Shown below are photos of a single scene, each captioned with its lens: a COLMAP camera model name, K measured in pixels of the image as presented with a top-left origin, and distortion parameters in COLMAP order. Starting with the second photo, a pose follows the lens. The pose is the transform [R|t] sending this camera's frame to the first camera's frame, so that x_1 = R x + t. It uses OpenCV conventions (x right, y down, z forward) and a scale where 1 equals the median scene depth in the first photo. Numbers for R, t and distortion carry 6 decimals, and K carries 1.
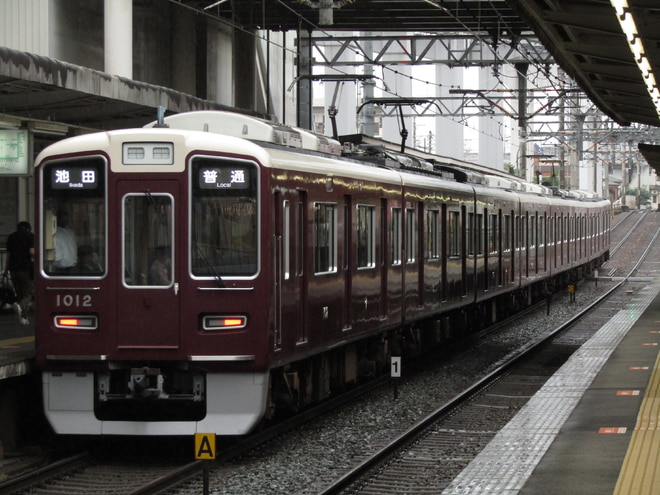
lens RADIAL K [[4210.7, 0, 330.0], [0, 4210.7, 247.5], [0, 0, 1]] dist [-0.011737, -19.751310]
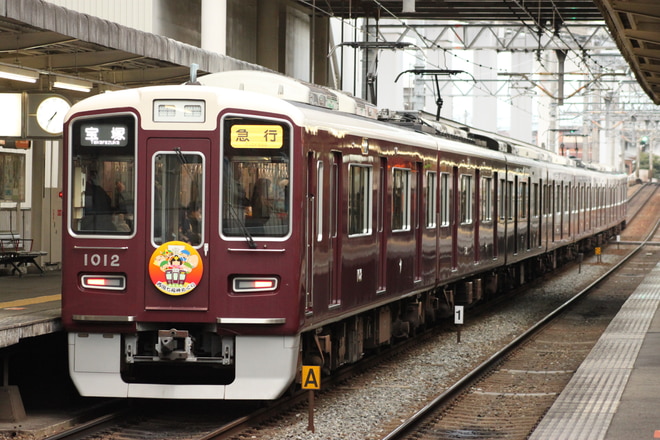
lens RADIAL K [[3215.5, 0, 339.7], [0, 3215.5, 222.1], [0, 0, 1]] dist [0.324629, 86.703169]
pose [[0.999834, 0.013269, -0.012452, 0.003797], [-0.013247, 0.999911, 0.001849, 0.001652], [0.012476, -0.001684, 0.999921, 0.248789]]
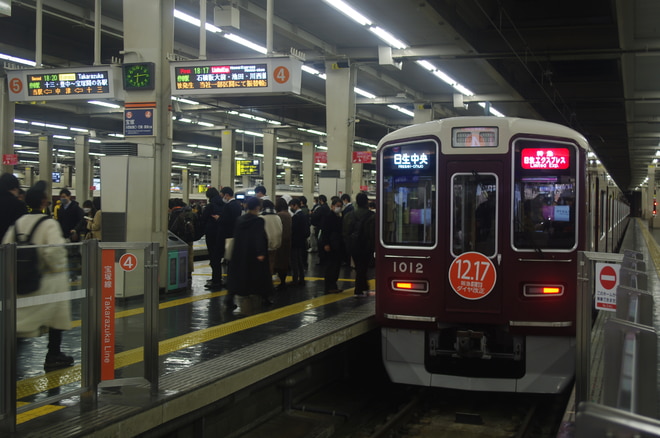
lens RADIAL K [[946.3, 0, 329.8], [0, 946.3, 229.8], [0, 0, 1]] dist [0.008752, 0.010622]
pose [[0.977875, 0.012106, -0.208841, -0.028088], [-0.007977, 0.999756, 0.020600, -0.002704], [0.209040, -0.018479, 0.977733, 0.743946]]
